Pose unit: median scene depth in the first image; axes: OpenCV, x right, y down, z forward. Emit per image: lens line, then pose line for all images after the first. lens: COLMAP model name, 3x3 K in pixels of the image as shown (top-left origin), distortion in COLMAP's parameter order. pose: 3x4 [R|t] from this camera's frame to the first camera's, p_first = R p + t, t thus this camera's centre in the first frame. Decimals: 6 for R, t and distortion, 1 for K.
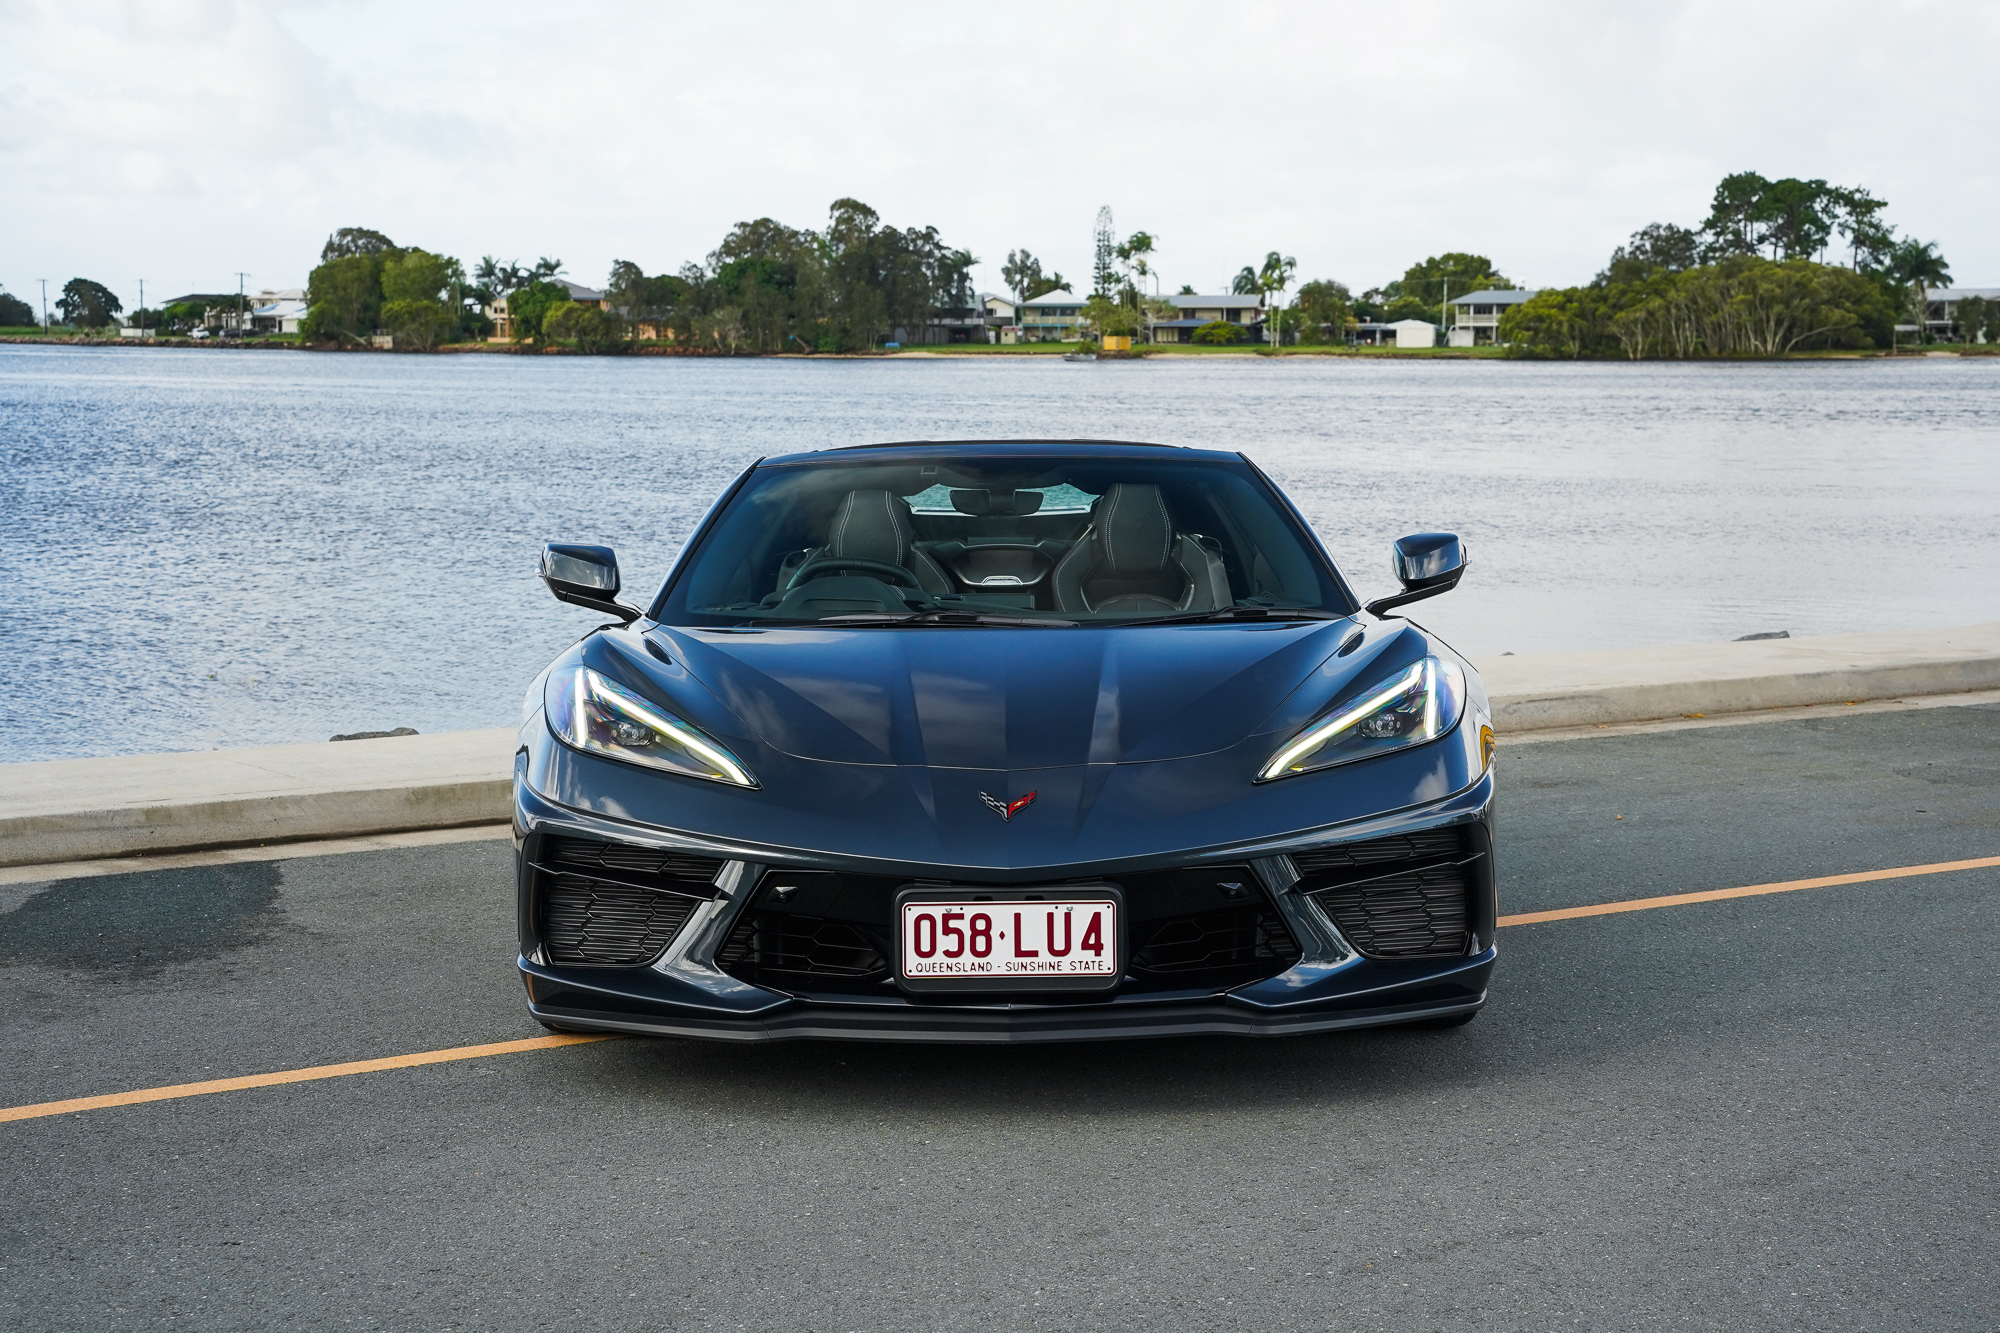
lens RADIAL K [[3036.8, 0, 1000.0], [0, 3036.8, 666.5], [0, 0, 1]] dist [0.117327, -0.013171]
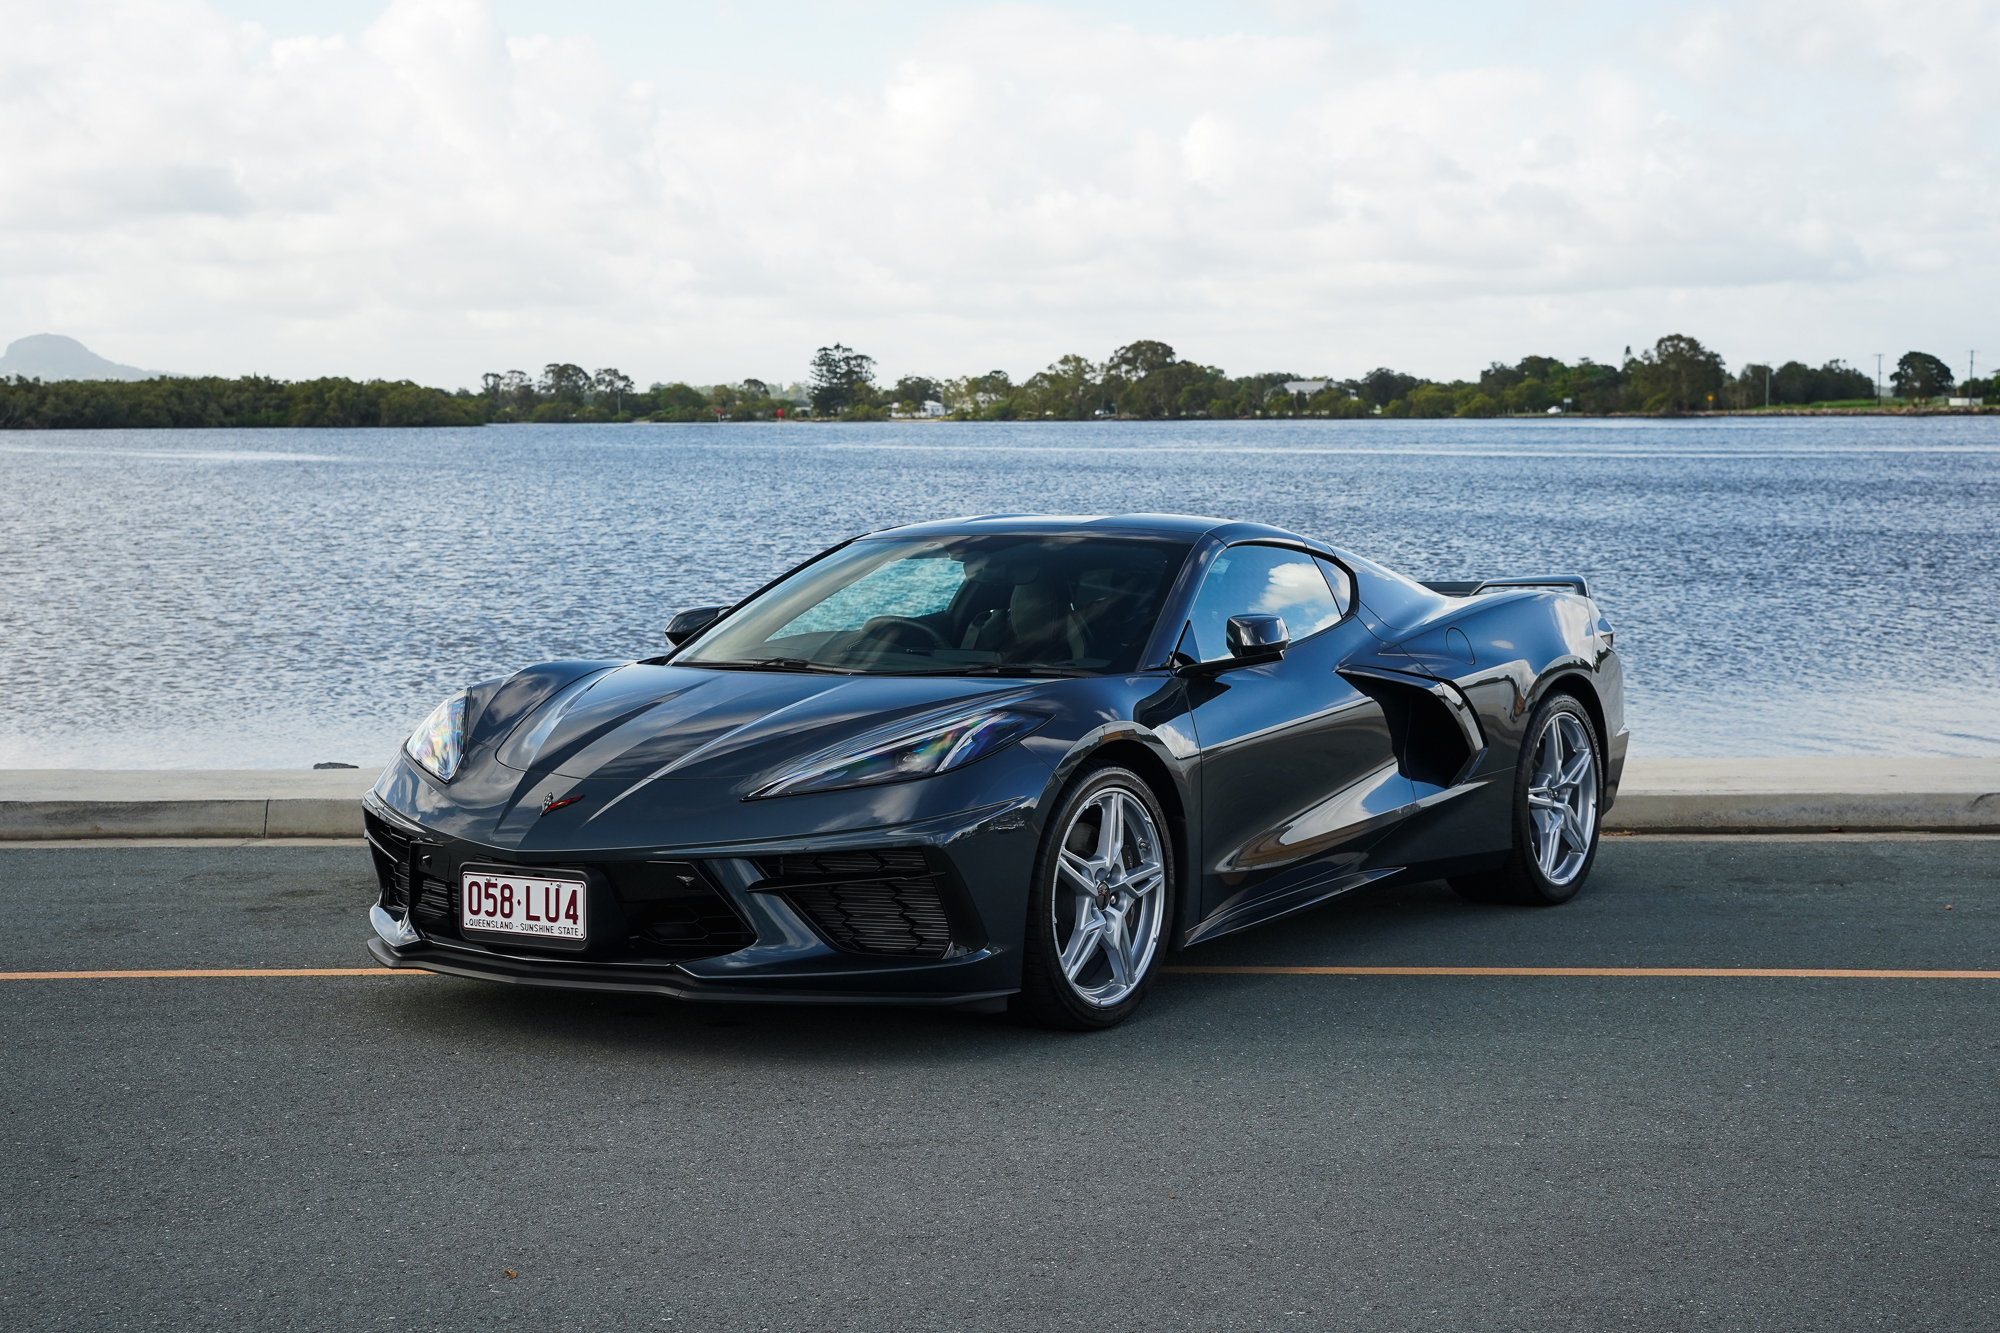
lens RADIAL K [[2889.9, 0, 999.0], [0, 2889.9, 642.6], [0, 0, 1]] dist [0.173472, 0.079357]
pose [[0.827021, 0.029498, -0.561397, 0.805393], [-0.044747, 0.998908, -0.013433, -0.014106], [0.560388, 0.036230, 0.827438, 0.074772]]
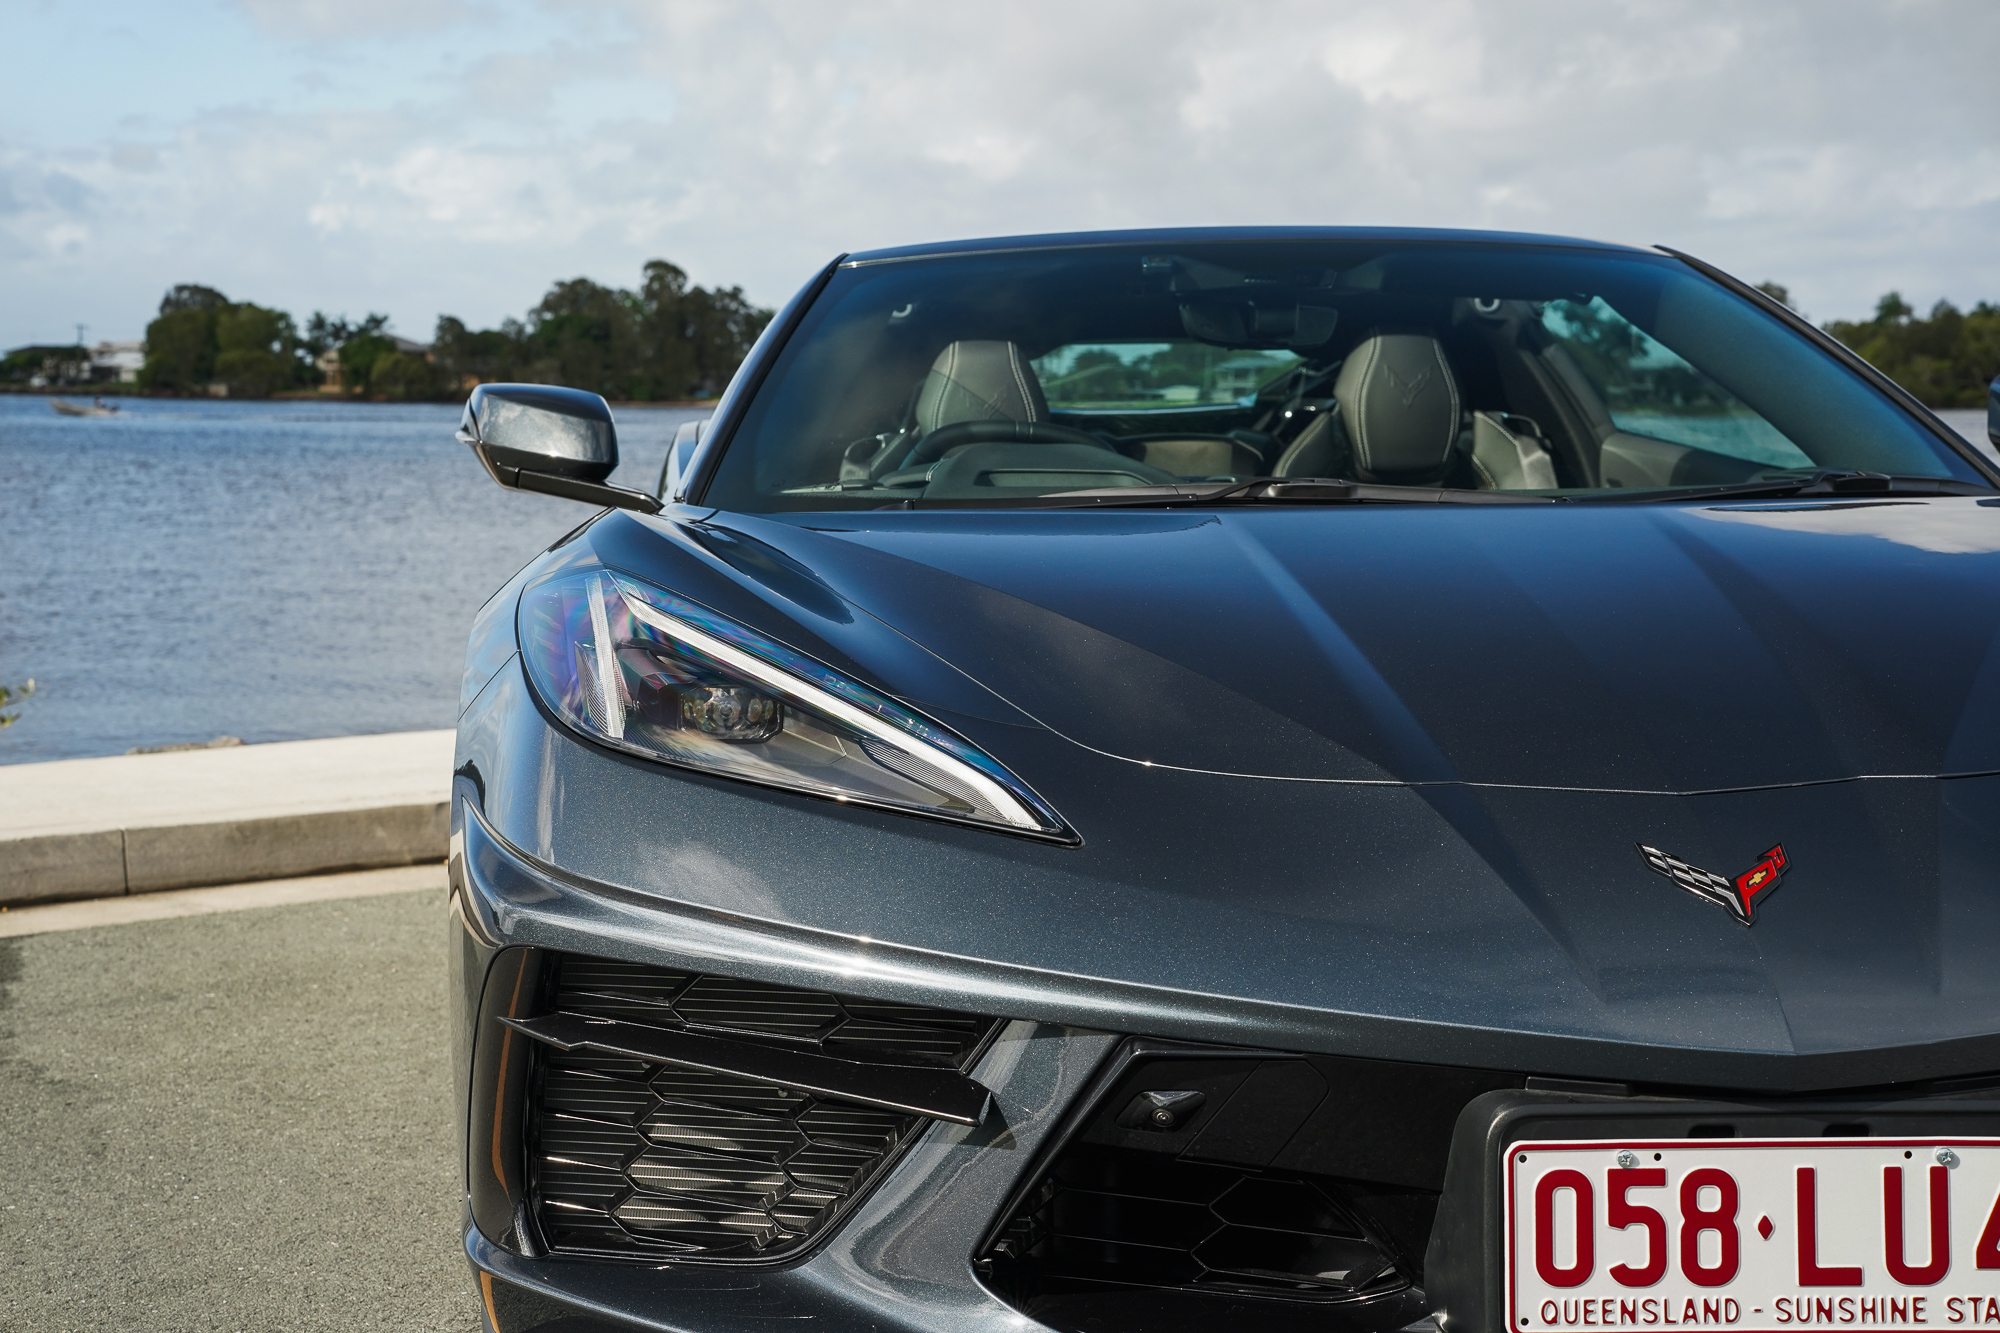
lens RADIAL K [[2922.1, 0, 1000.0], [0, 2922.1, 666.5], [0, 0, 1]] dist [0.195818, 0.127757]
pose [[0.998308, -0.003121, 0.058068, -0.108475], [0.003567, 0.999965, -0.007575, 0.019099], [-0.058042, 0.007770, 0.998284, 0.586744]]
